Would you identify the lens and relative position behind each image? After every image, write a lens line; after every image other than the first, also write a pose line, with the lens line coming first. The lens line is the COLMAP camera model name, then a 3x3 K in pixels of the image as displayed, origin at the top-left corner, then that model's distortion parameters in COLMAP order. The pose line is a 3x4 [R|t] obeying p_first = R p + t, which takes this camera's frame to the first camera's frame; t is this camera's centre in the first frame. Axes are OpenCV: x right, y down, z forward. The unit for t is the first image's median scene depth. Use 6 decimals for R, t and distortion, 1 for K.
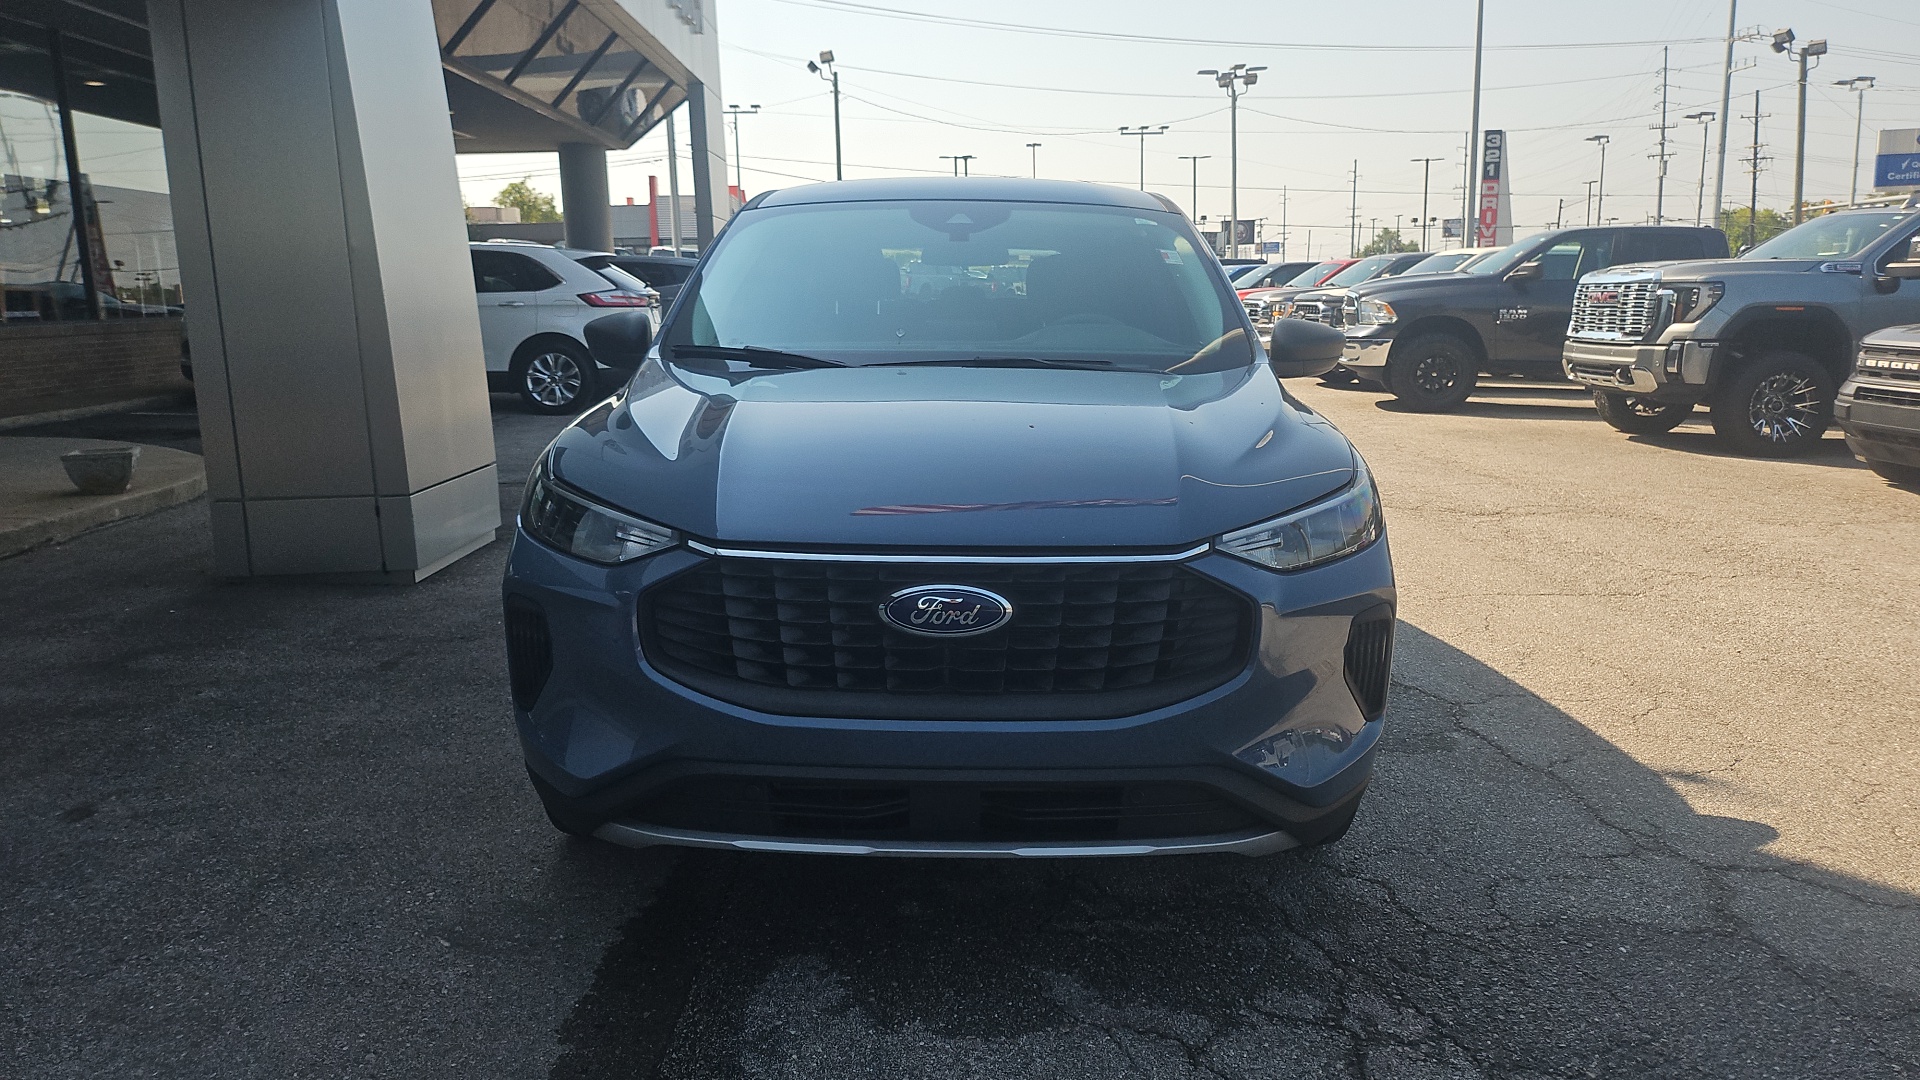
lens RADIAL K [[1351.0, 0, 949.0], [0, 1351.0, 554.0], [0, 0, 1]] dist [0.065701, -0.068741]
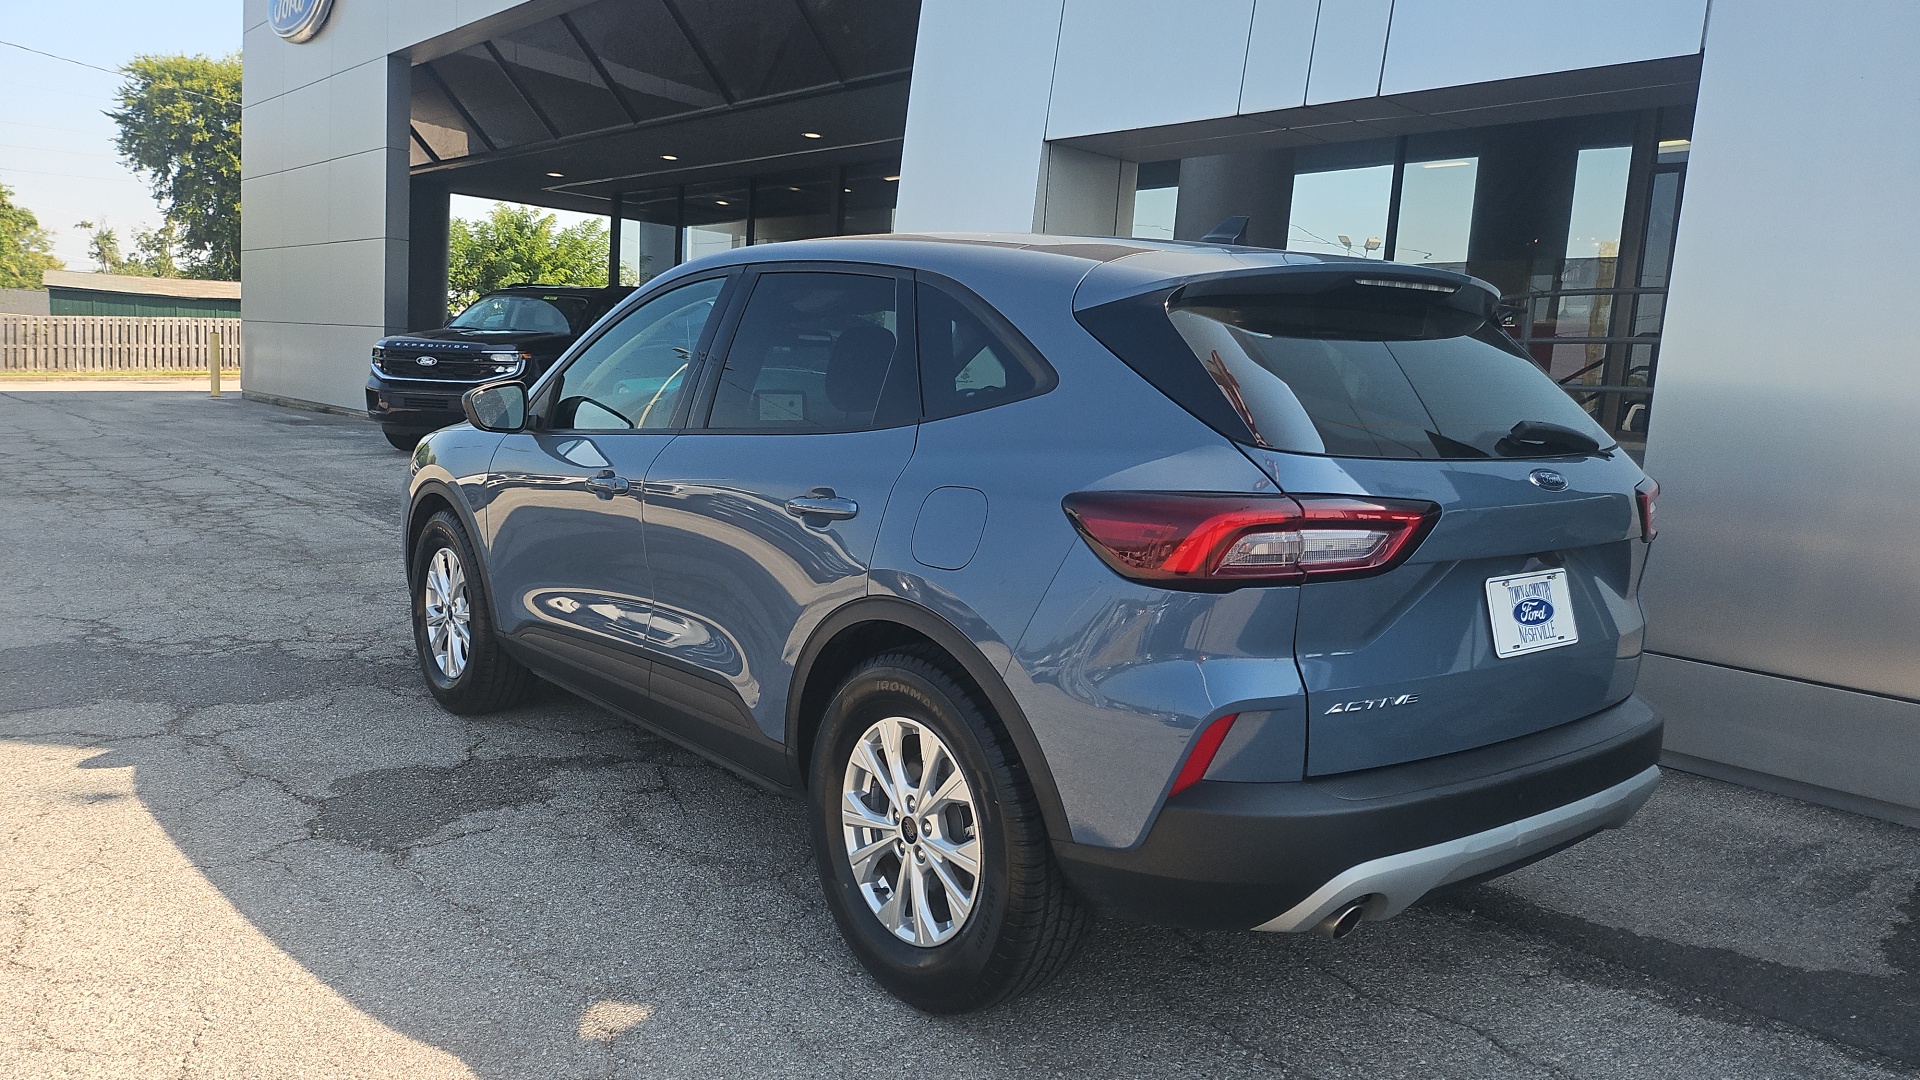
lens RADIAL K [[1351.0, 0, 949.9], [0, 1351.0, 531.9], [0, 0, 1]] dist [0.065701, -0.068741]
pose [[-0.765442, 0.040245, -0.642245, 0.594566], [-0.170992, 0.949443, 0.263287, -0.348743], [0.620371, 0.311350, -0.719862, 1.753208]]
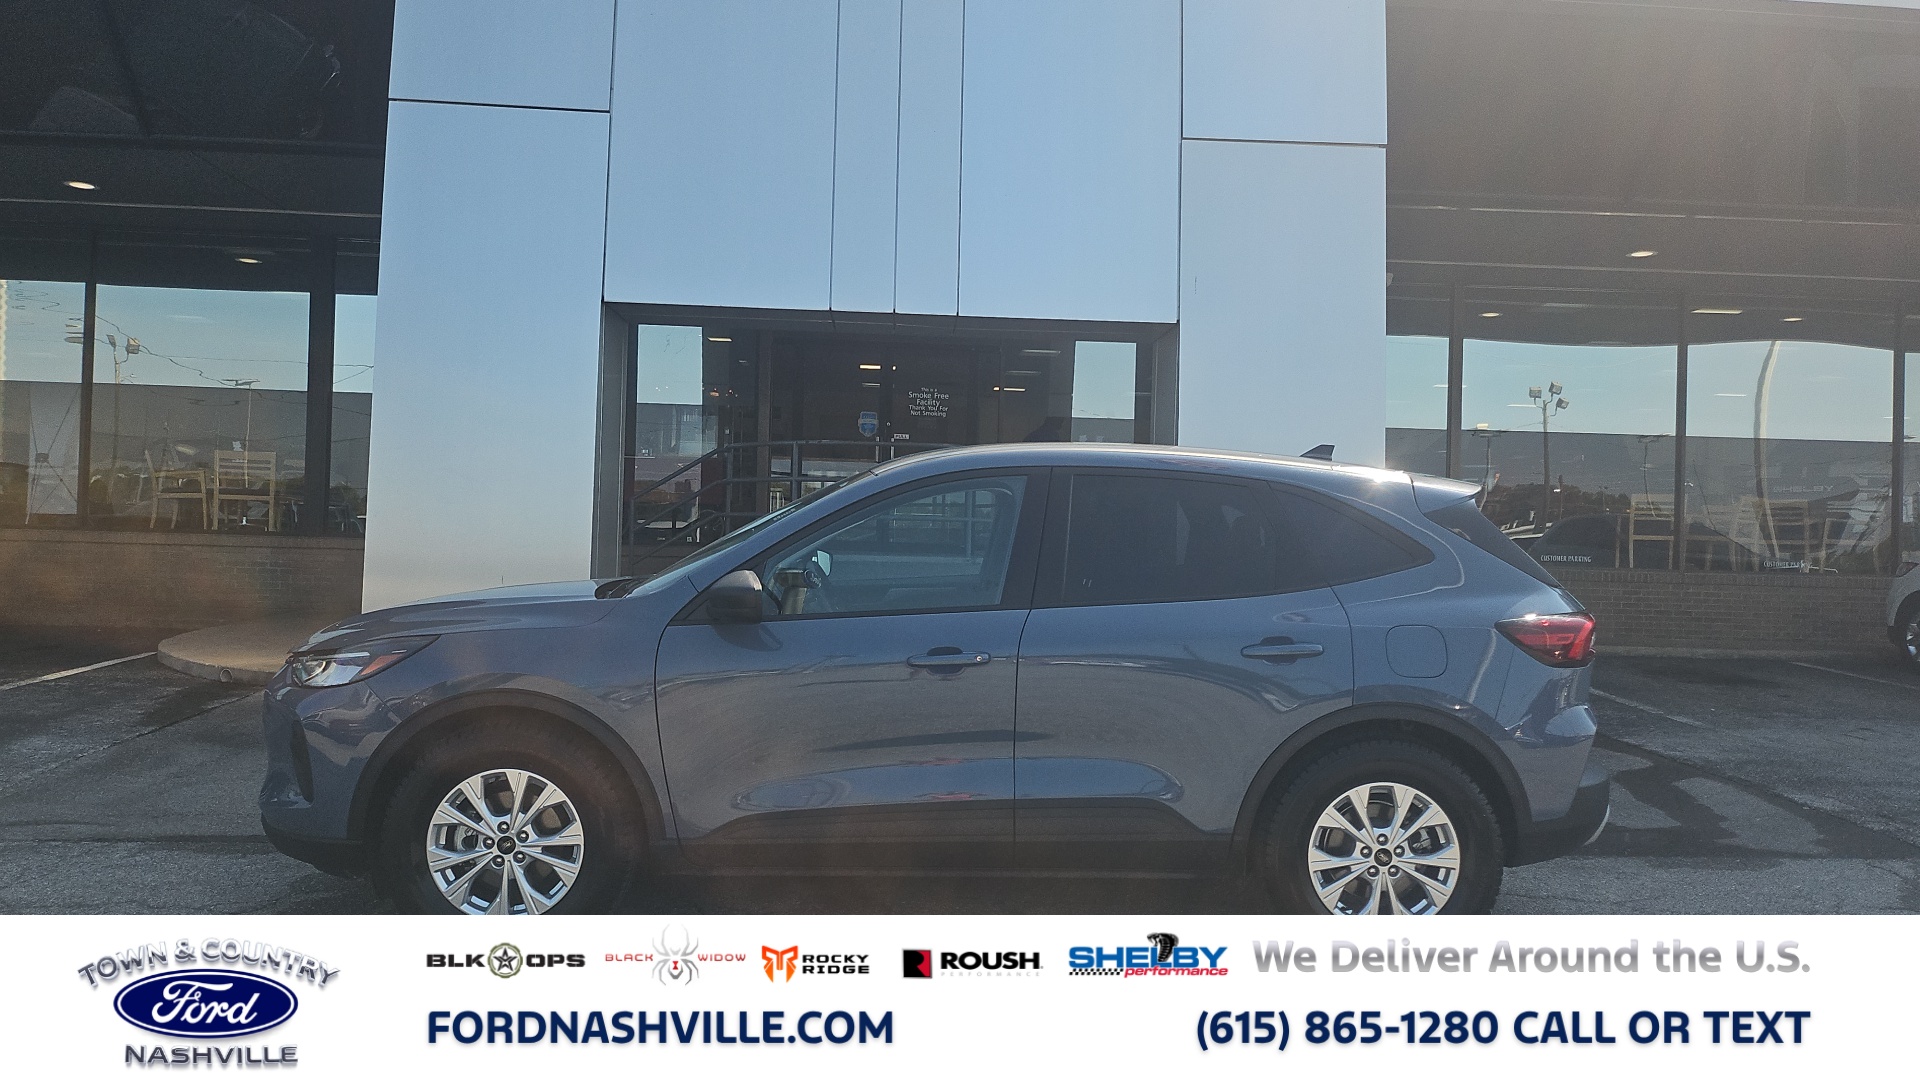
lens RADIAL K [[1351.0, 0, 978.0], [0, 1351.0, 524.8], [0, 0, 1]] dist [0.065701, -0.068741]
pose [[0.042386, 0.007779, -0.999071, 1.145312], [-0.215623, 0.976475, -0.001544, -0.211293], [0.975556, 0.215489, 0.043066, 0.962026]]
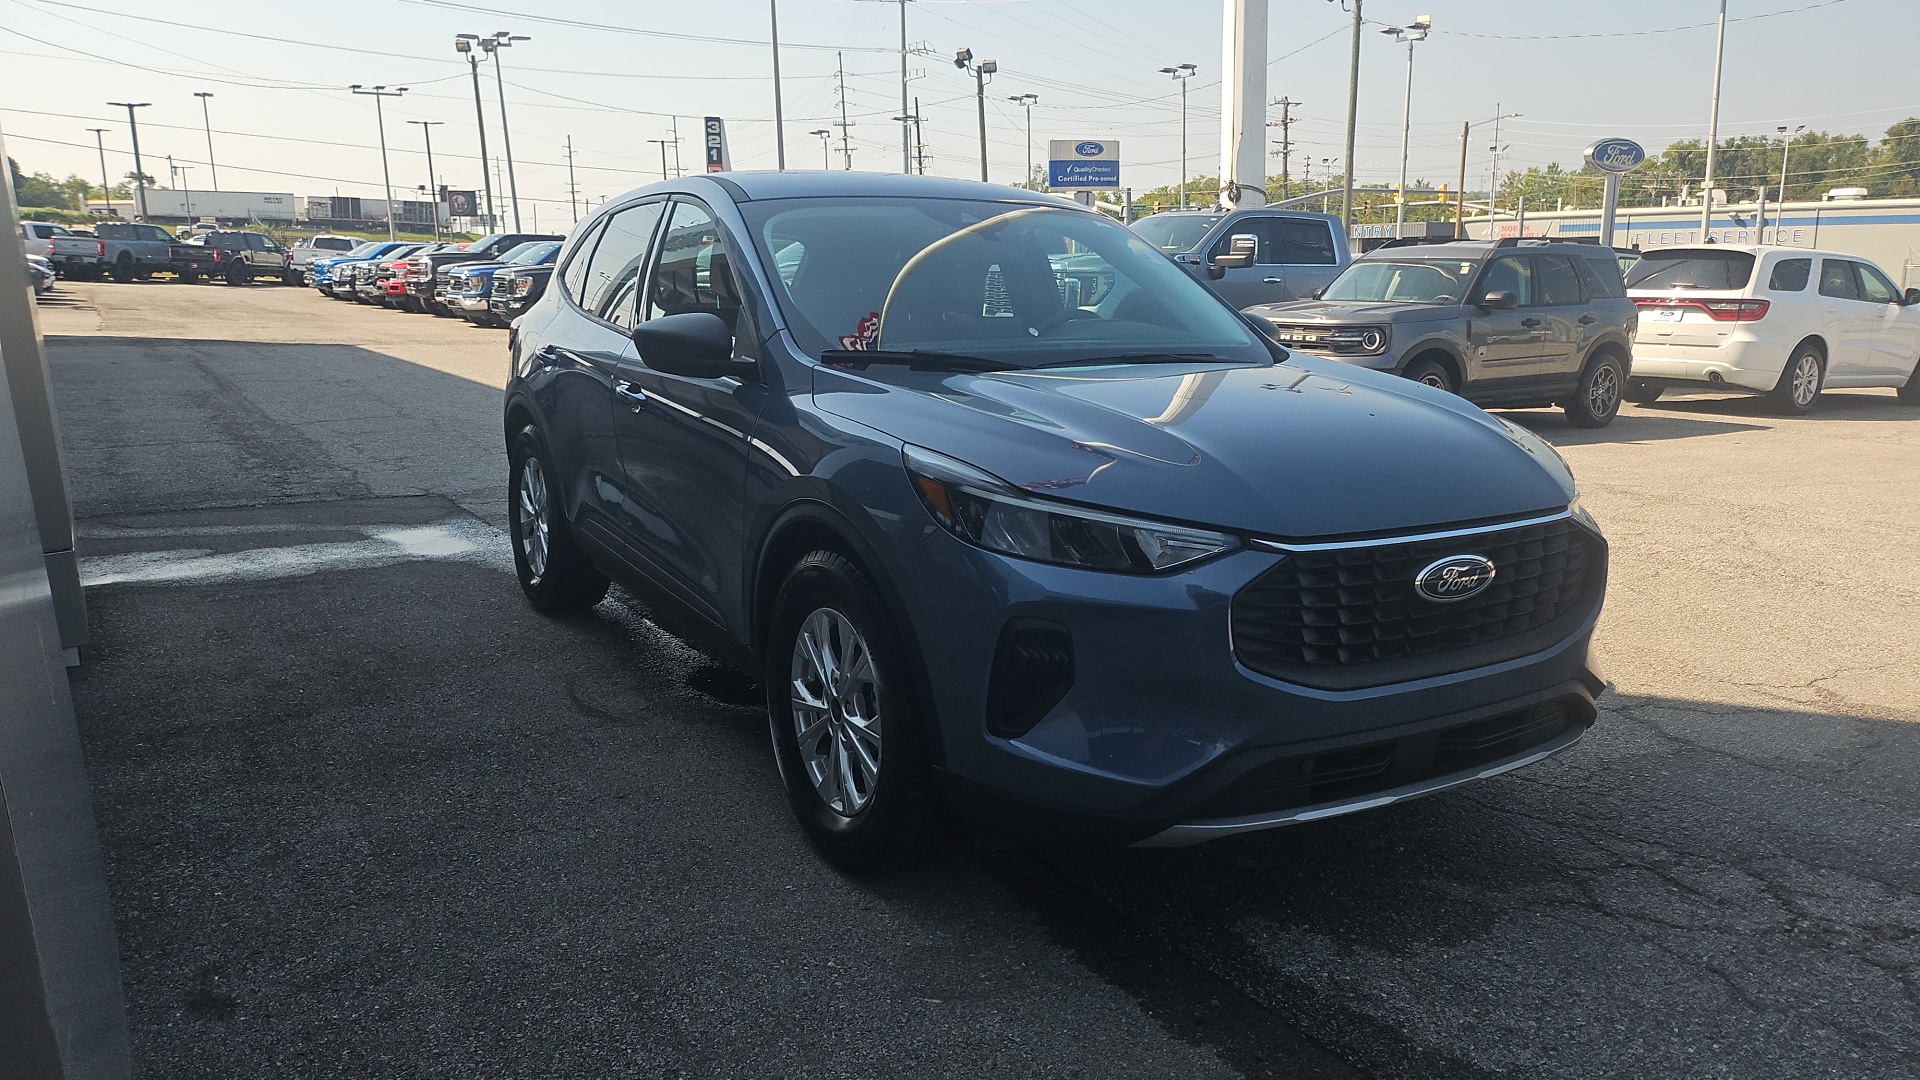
lens RADIAL K [[1351.0, 0, 954.0], [0, 1351.0, 548.9], [0, 0, 1]] dist [0.065701, -0.068741]
pose [[0.850590, -0.102858, 0.515672, -0.492895], [0.095781, 0.994582, 0.040394, -0.036287], [-0.517033, 0.015033, 0.855833, 0.118013]]
